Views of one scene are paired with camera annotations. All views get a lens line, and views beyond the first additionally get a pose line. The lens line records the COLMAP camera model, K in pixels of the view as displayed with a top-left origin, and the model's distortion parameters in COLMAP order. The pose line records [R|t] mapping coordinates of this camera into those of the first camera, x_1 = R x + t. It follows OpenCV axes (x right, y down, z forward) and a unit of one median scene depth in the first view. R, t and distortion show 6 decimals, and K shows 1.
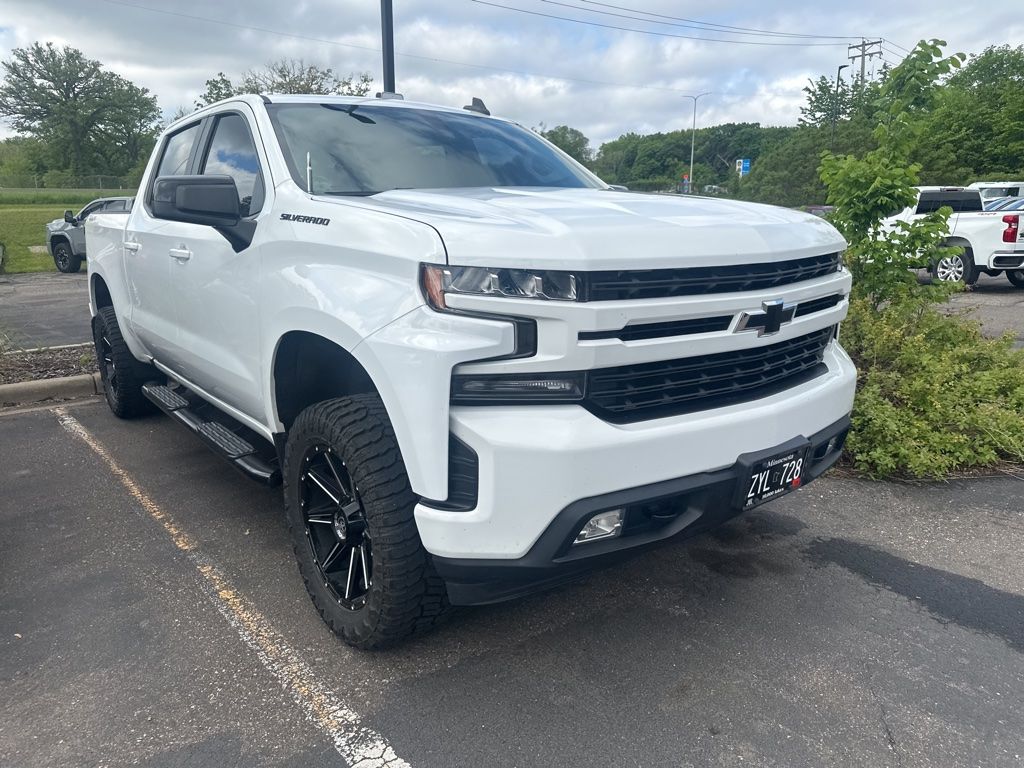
lens RADIAL K [[732.0, 0, 511.9], [0, 732.0, 377.3], [0, 0, 1]] dist [0.018874, -0.023548]
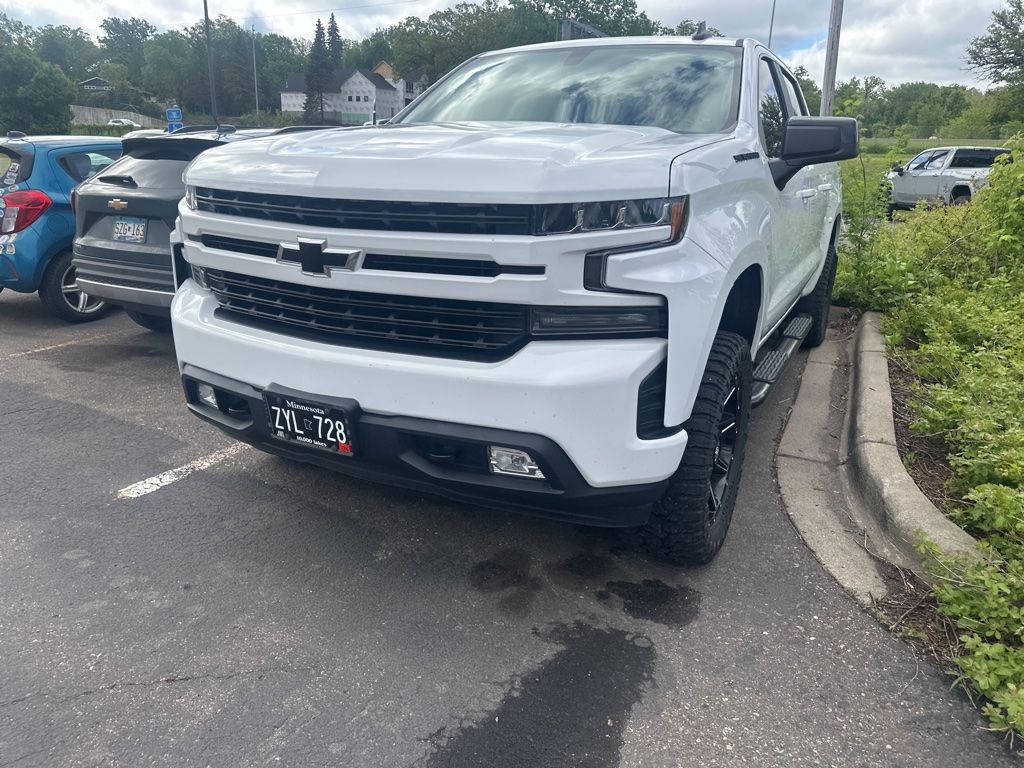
lens RADIAL K [[727.1, 0, 514.7], [0, 727.1, 358.1], [0, 0, 1]] dist [0.052568, -0.073861]
pose [[0.418828, 0.259321, -0.870250, 1.062795], [-0.226236, 0.957936, 0.176568, -0.146804], [0.879432, 0.122931, 0.459878, 0.653847]]
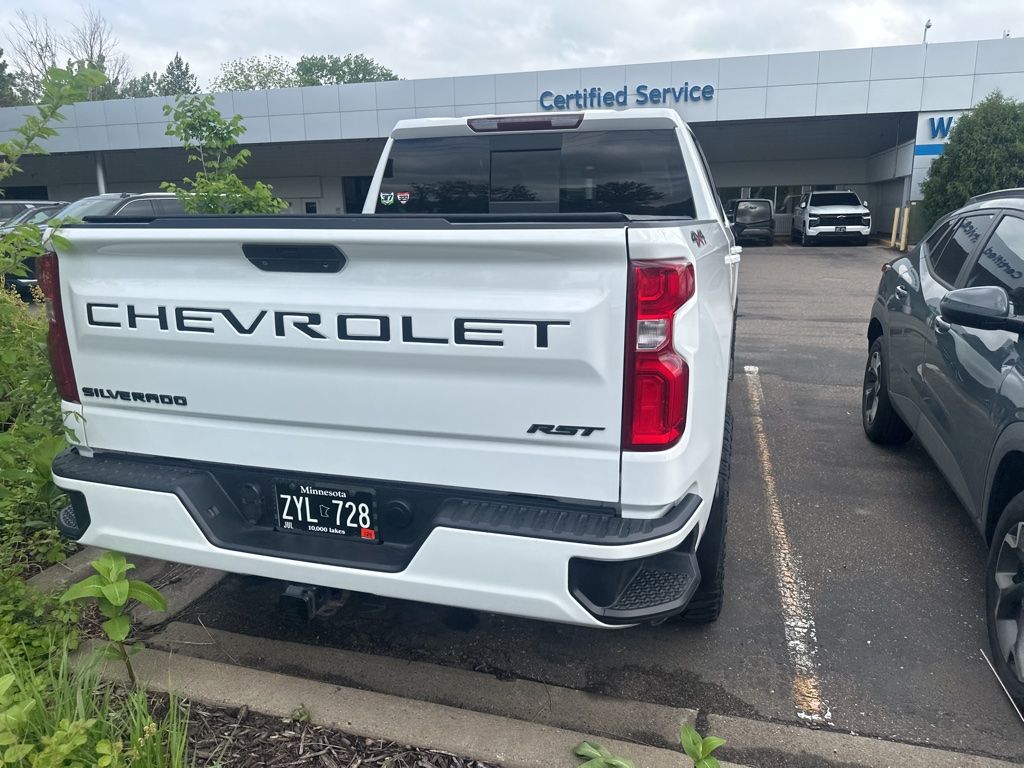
lens RADIAL K [[734.6, 0, 513.8], [0, 734.6, 364.5], [0, 0, 1]] dist [0.013816, -0.019805]
pose [[-0.575240, -0.145004, 0.805030, -1.731446], [0.195778, 0.931152, 0.307616, -0.600647], [-0.794210, 0.334560, -0.507247, 2.684918]]
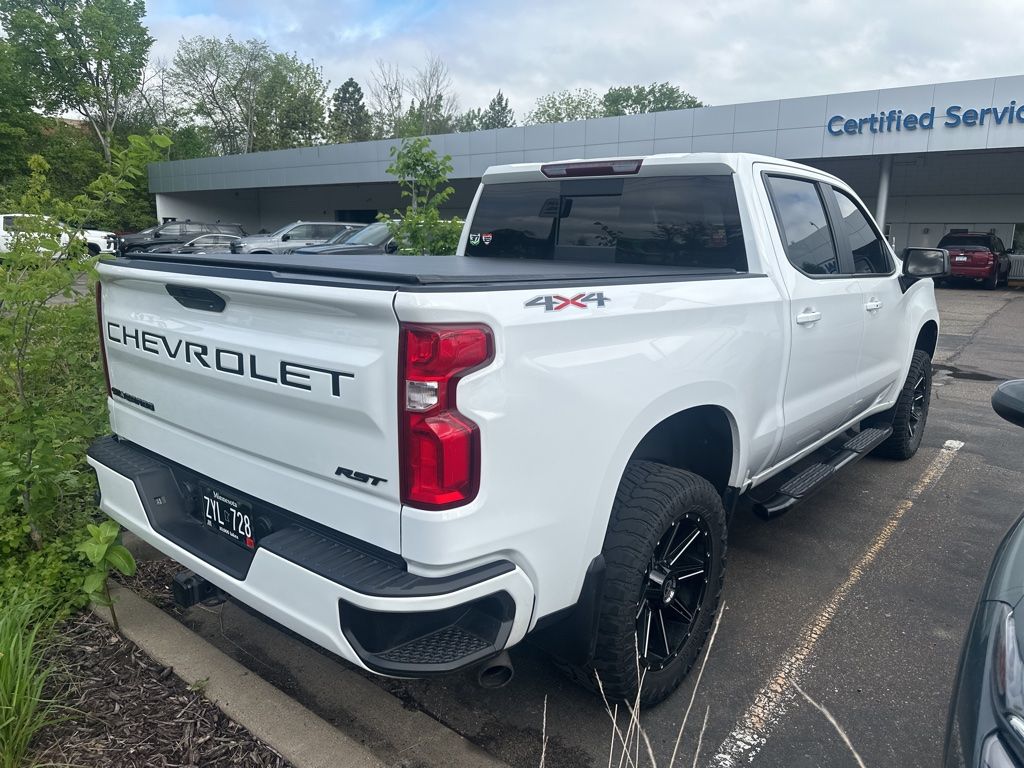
lens RADIAL K [[732.0, 0, 511.9], [0, 732.0, 377.3], [0, 0, 1]] dist [0.018874, -0.023548]
pose [[-0.218034, -0.172586, 0.960560, -1.912415], [0.194847, 0.956726, 0.216125, -0.547077], [-0.956293, 0.234284, -0.174971, 2.304292]]
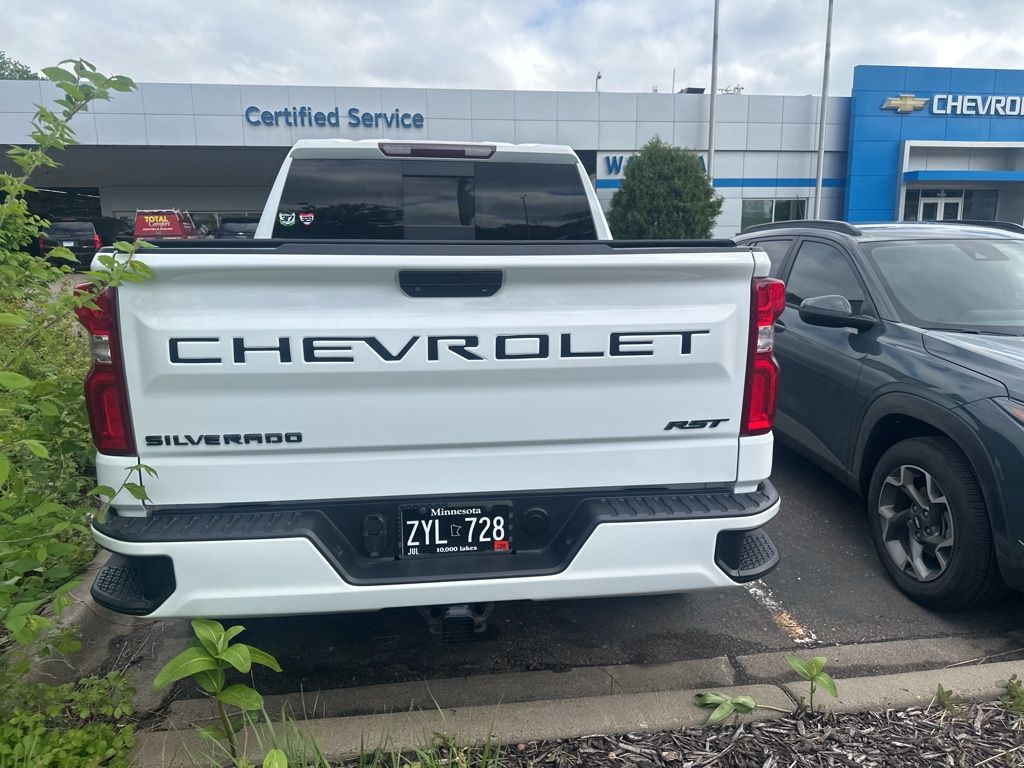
lens RADIAL K [[728.3, 0, 510.4], [0, 728.3, 370.1], [0, 0, 1]] dist [0.063945, -0.076968]
pose [[-0.852716, -0.079254, 0.516328, -1.467754], [0.128978, 0.925879, 0.355125, -0.683497], [-0.506202, 0.369415, -0.779289, 3.004356]]
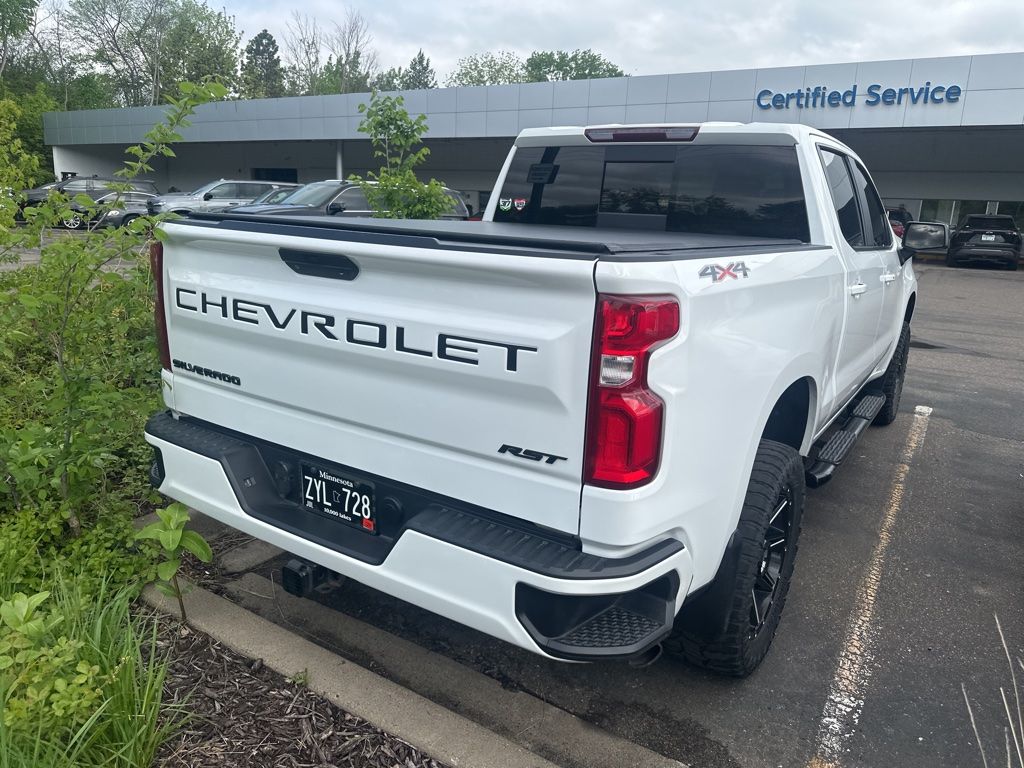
lens RADIAL K [[737.5, 0, 513.9], [0, 737.5, 357.8], [0, 0, 1]] dist [0.009654, -0.012130]
pose [[-0.325311, -0.190857, 0.926146, -1.827721], [0.168784, 0.951971, 0.255465, -0.590654], [-0.930422, 0.239425, -0.277473, 2.516838]]
